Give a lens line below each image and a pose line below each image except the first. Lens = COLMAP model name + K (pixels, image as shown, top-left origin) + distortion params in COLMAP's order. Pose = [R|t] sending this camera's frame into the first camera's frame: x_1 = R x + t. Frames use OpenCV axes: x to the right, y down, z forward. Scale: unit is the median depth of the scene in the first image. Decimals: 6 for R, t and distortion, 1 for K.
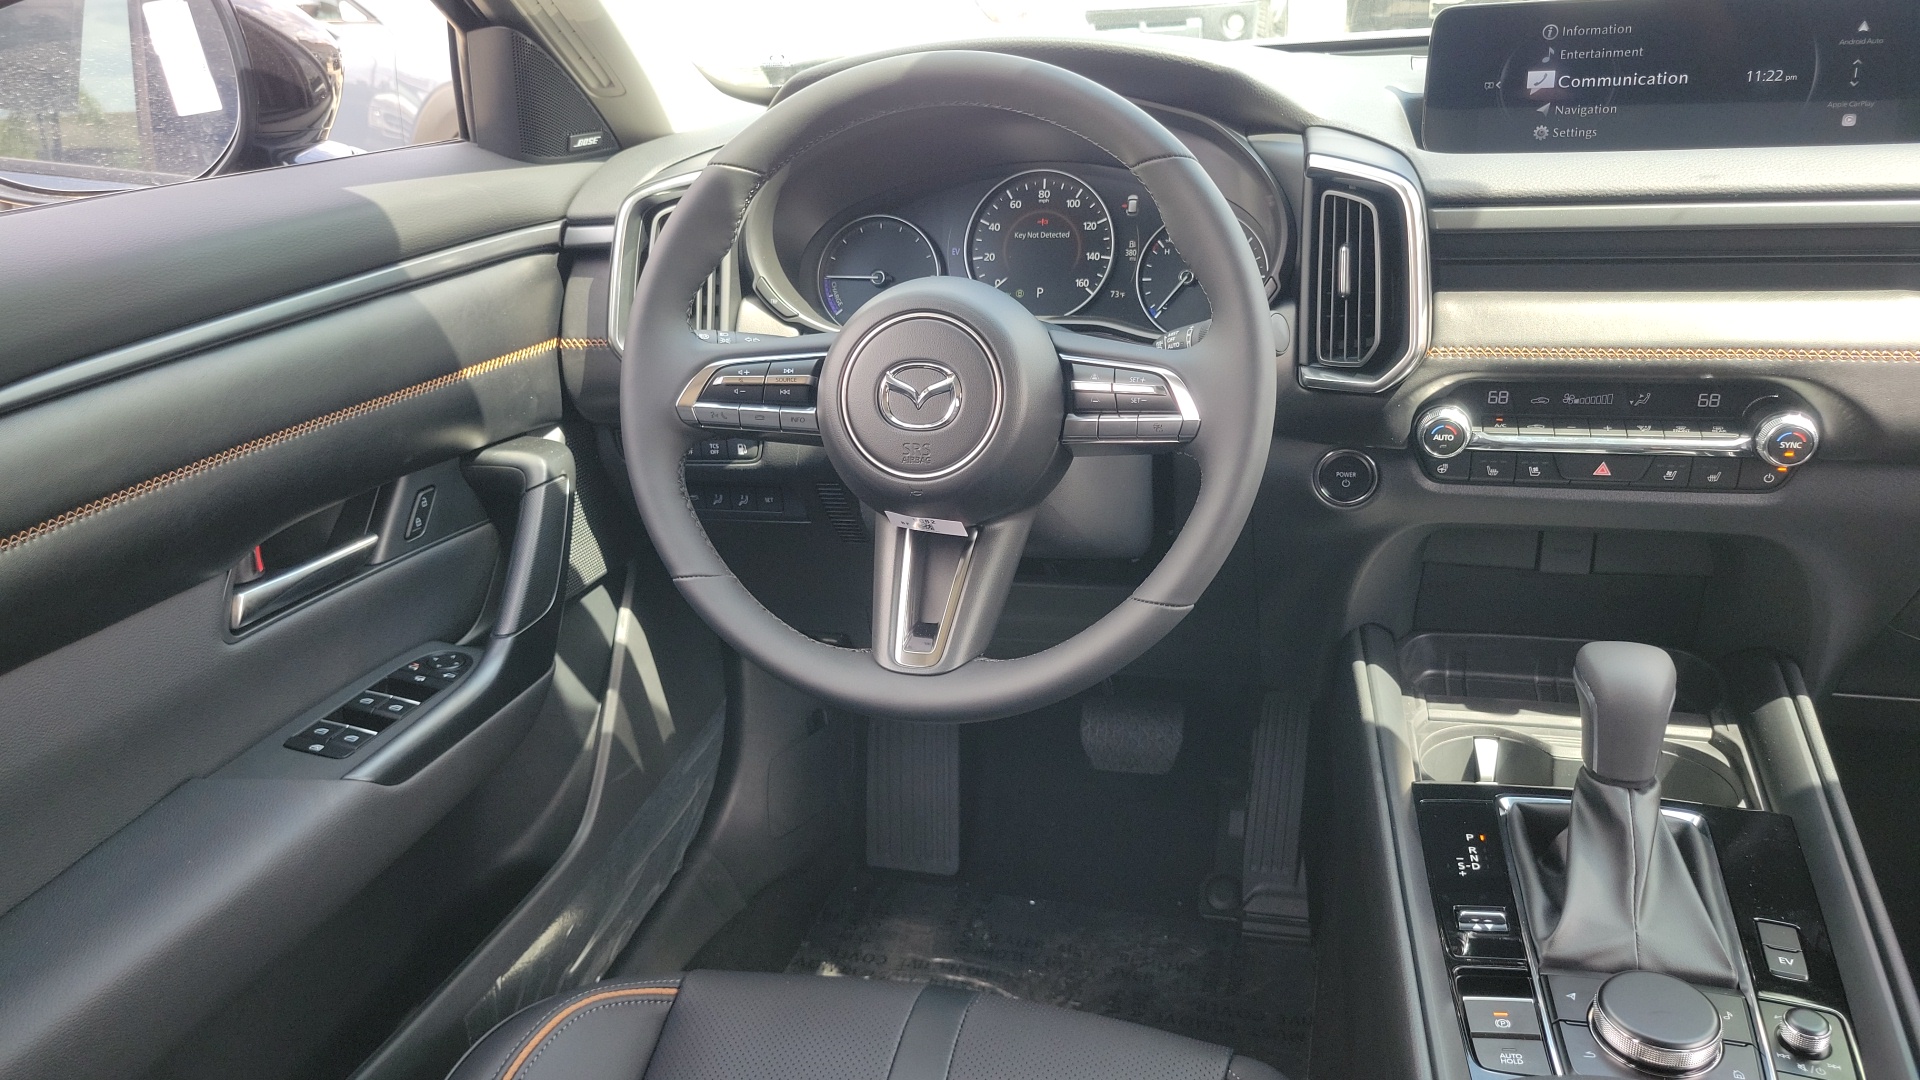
lens RADIAL K [[1453.9, 0, 943.7], [0, 1453.9, 534.2], [0, 0, 1]] dist [0.025465, -0.003497]
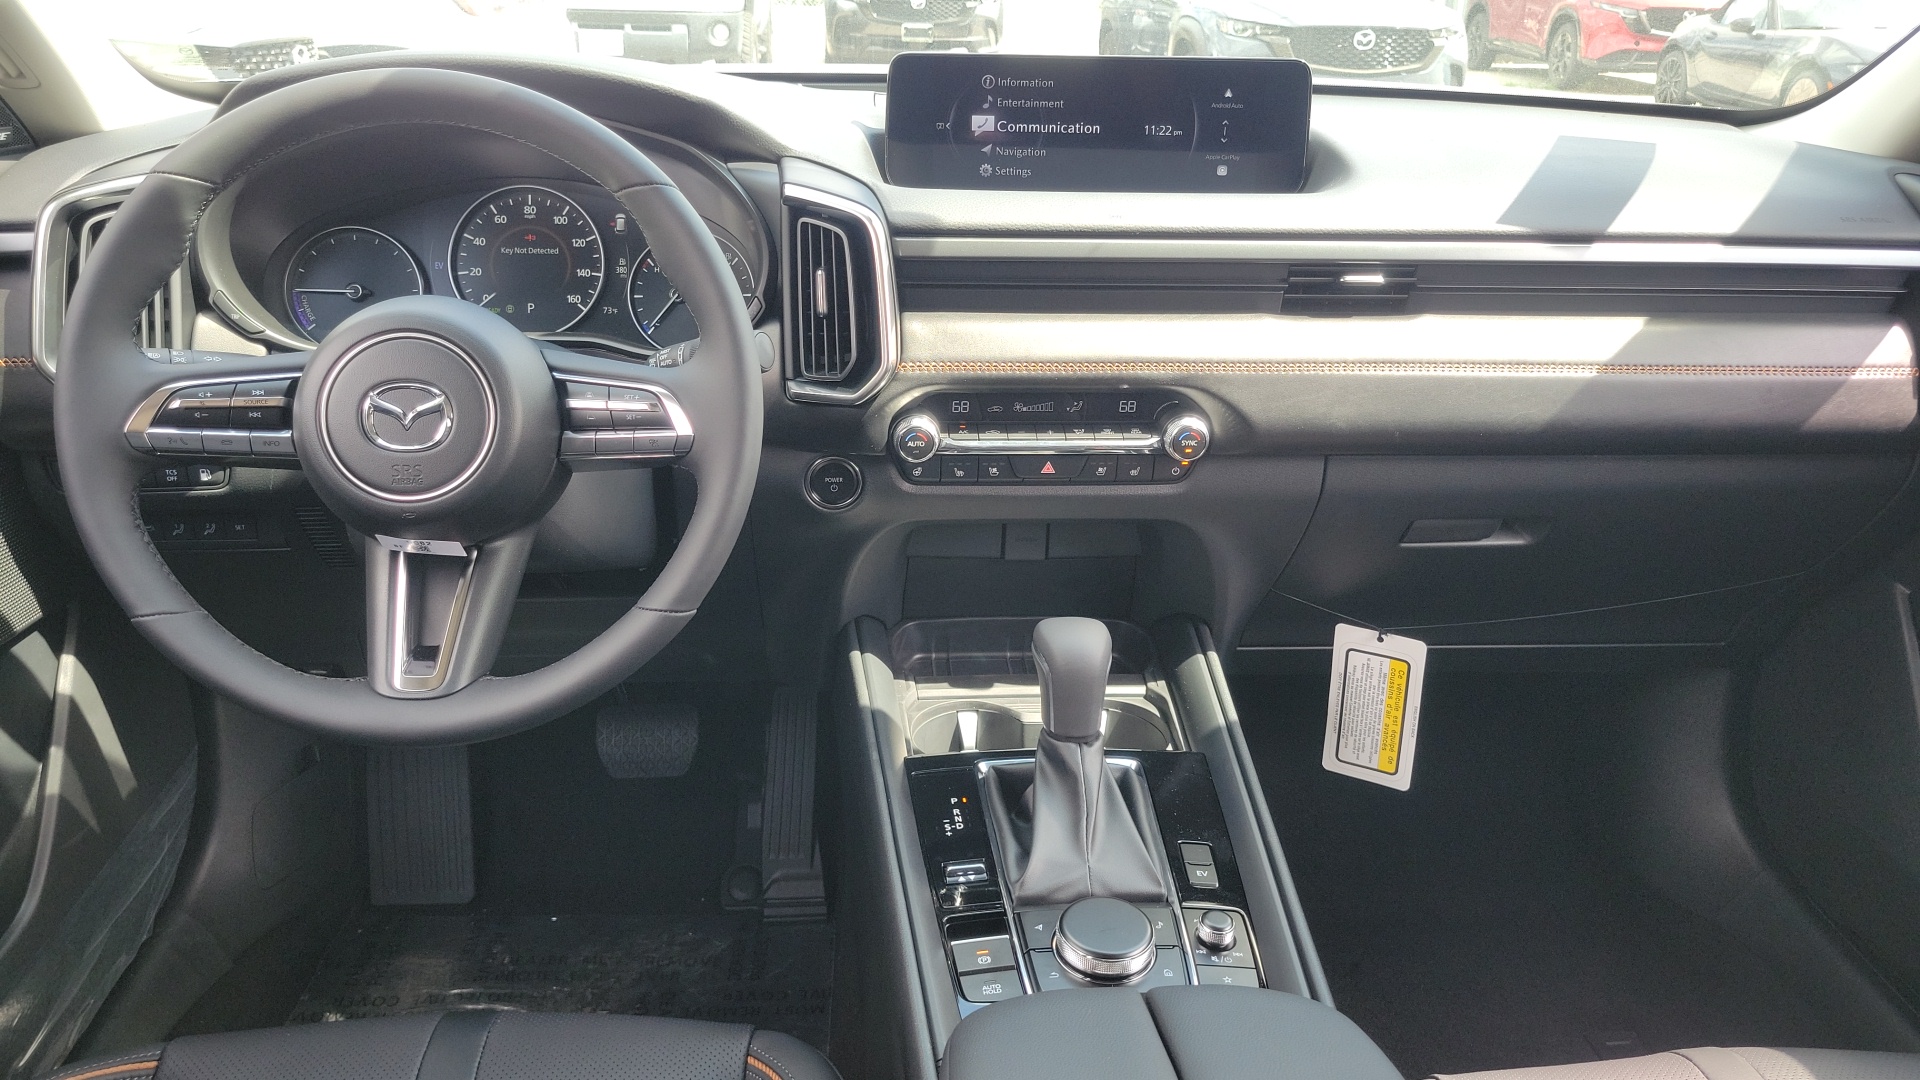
lens RADIAL K [[1446.4, 0, 952.9], [0, 1446.4, 532.0], [0, 0, 1]] dist [0.040004, -0.034728]
pose [[0.942106, -0.047739, 0.331900, 0.000890], [0.048984, 0.998789, 0.004619, -0.002937], [-0.331719, 0.011906, 0.943303, -0.043542]]
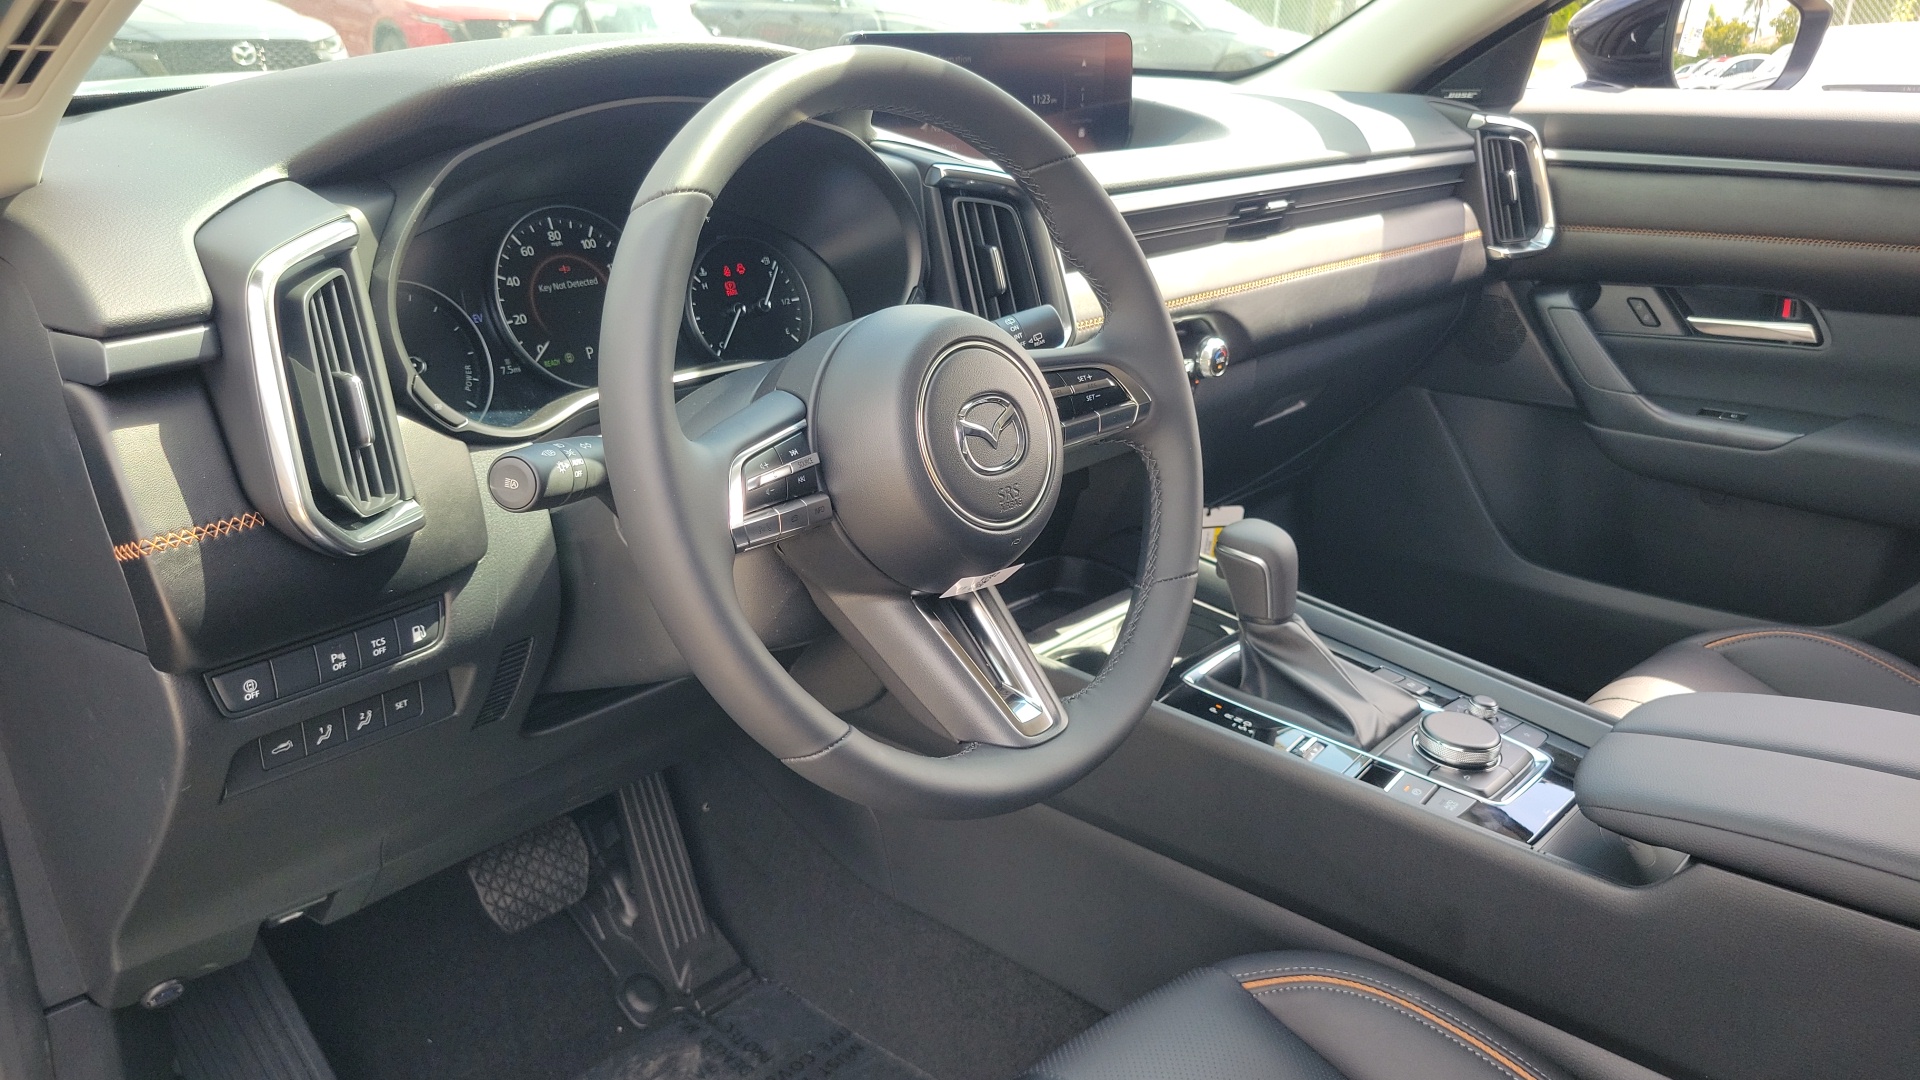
lens RADIAL K [[1451.3, 0, 960.0], [0, 1451.3, 540.0], [0, 0, 1]] dist [0.030498, -0.010329]
pose [[0.448620, -0.248343, 0.858525, -0.666446], [0.284550, 0.950318, 0.126205, -0.126801], [-0.847214, 0.187675, 0.496997, 0.500016]]
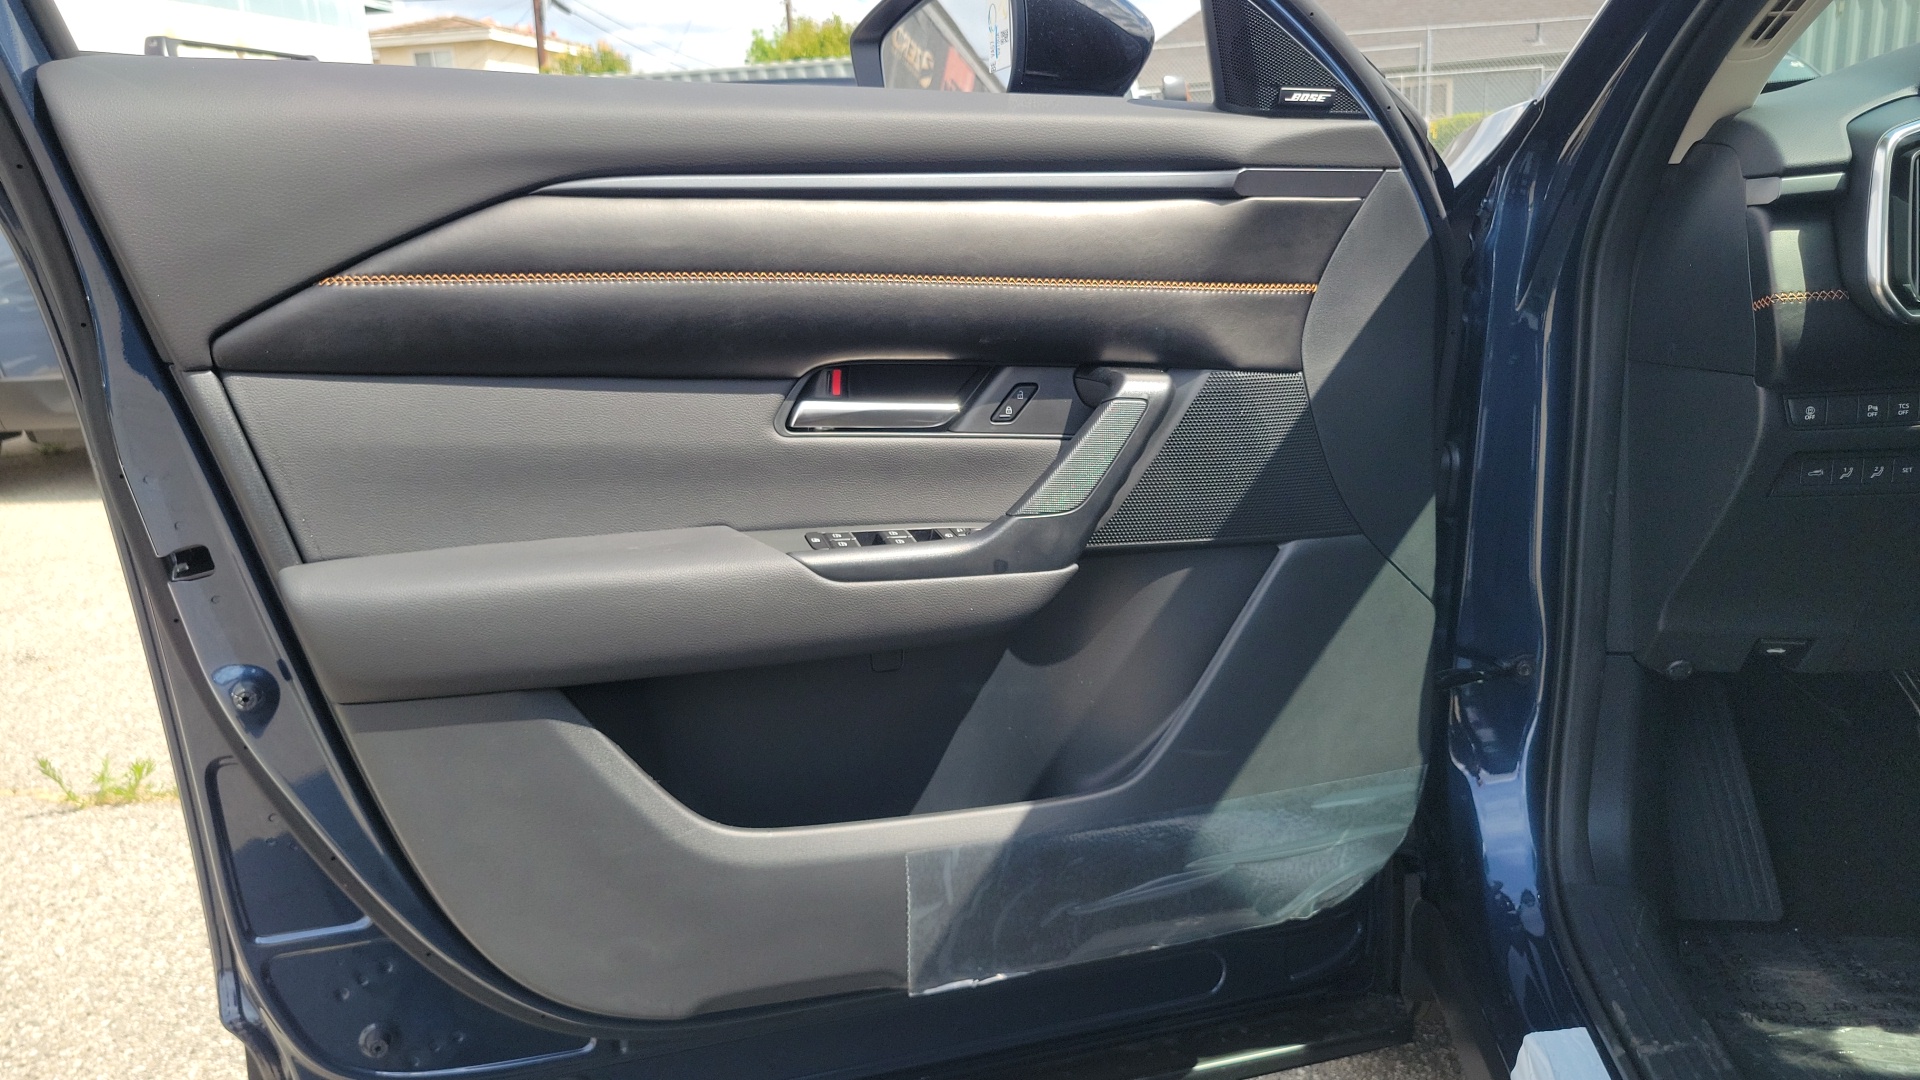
lens RADIAL K [[1446.4, 0, 952.9], [0, 1446.4, 532.0], [0, 0, 1]] dist [0.040004, -0.034728]
pose [[0.989710, -0.032638, 0.139315, -1.020273], [0.050080, 0.991068, -0.123594, 0.120945], [-0.134036, 0.129300, 0.982505, 0.178491]]
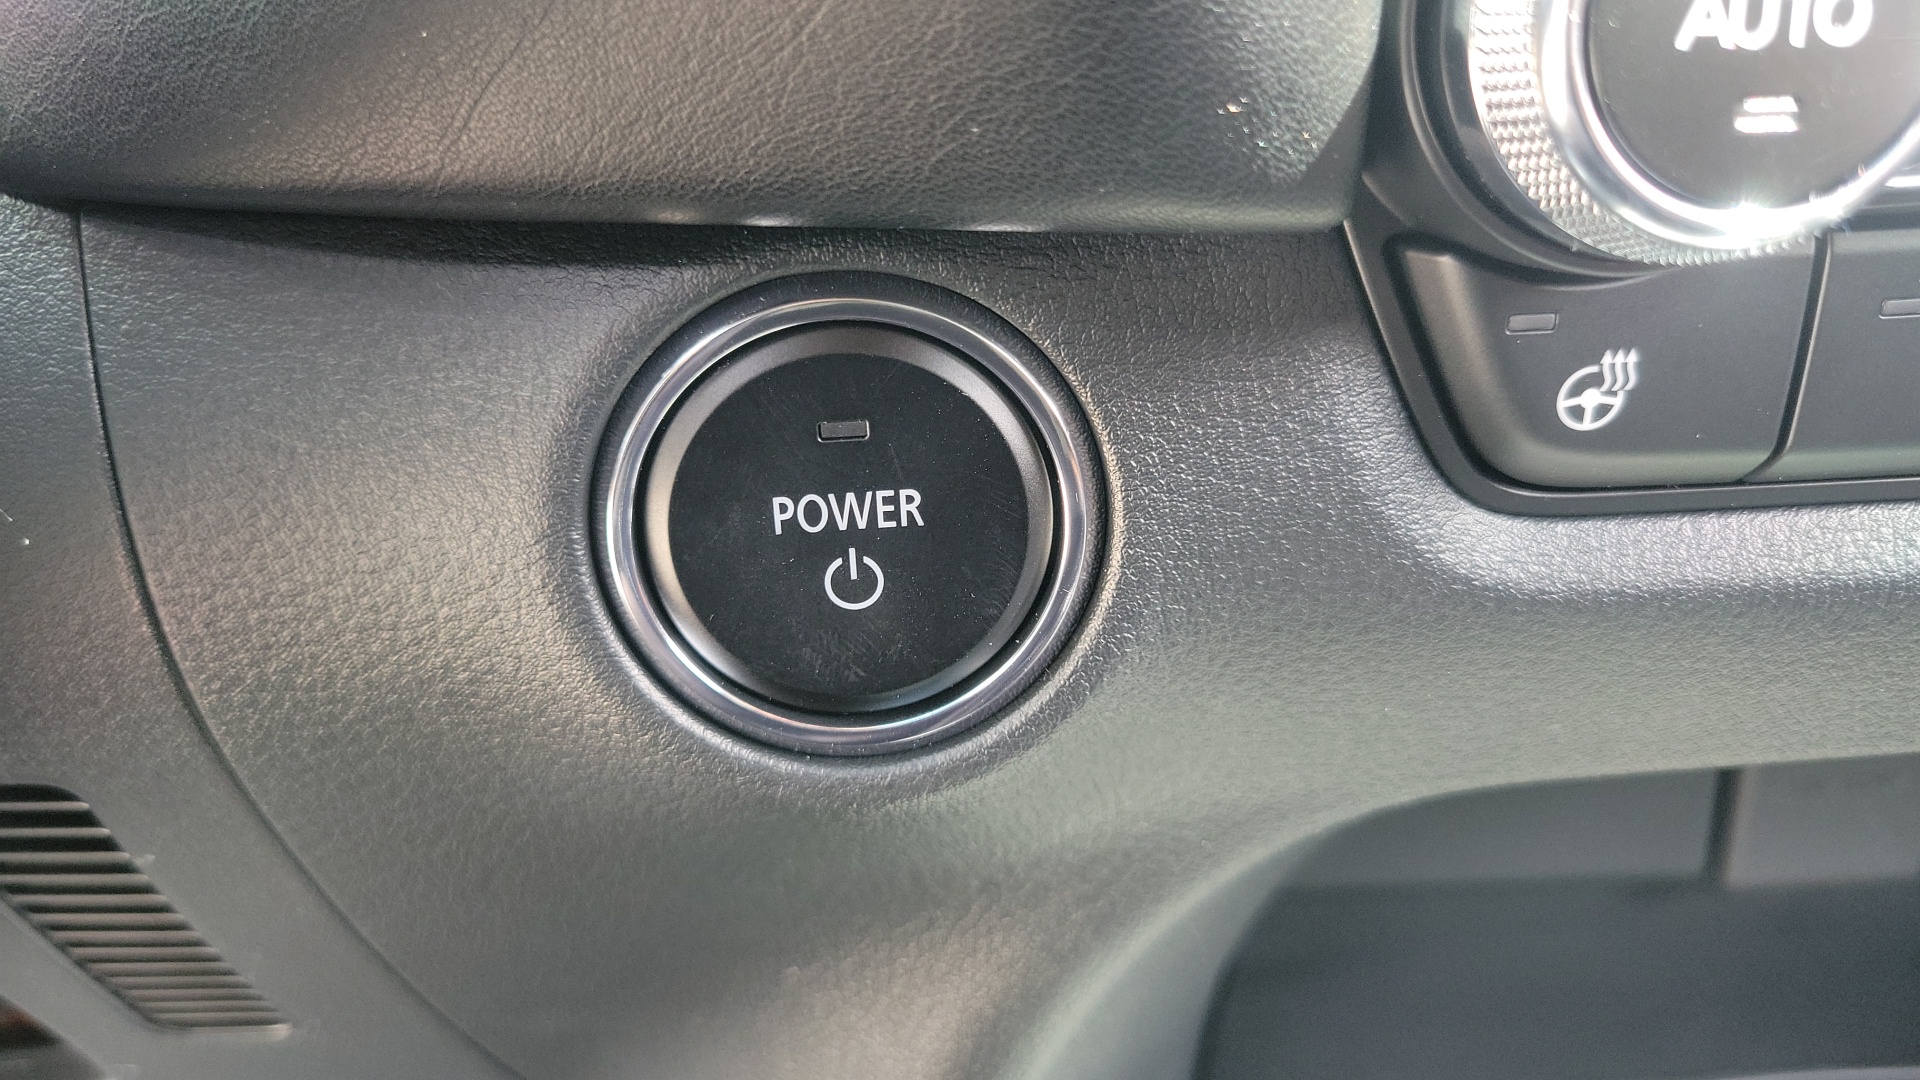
lens RADIAL K [[1453.9, 0, 943.7], [0, 1453.9, 534.2], [0, 0, 1]] dist [0.025465, -0.003497]
pose [[0.999000, -0.044651, 0.002367, 0.285599], [0.044433, 0.985423, -0.164217, -0.016946], [0.005000, 0.164158, 0.986421, 0.874794]]
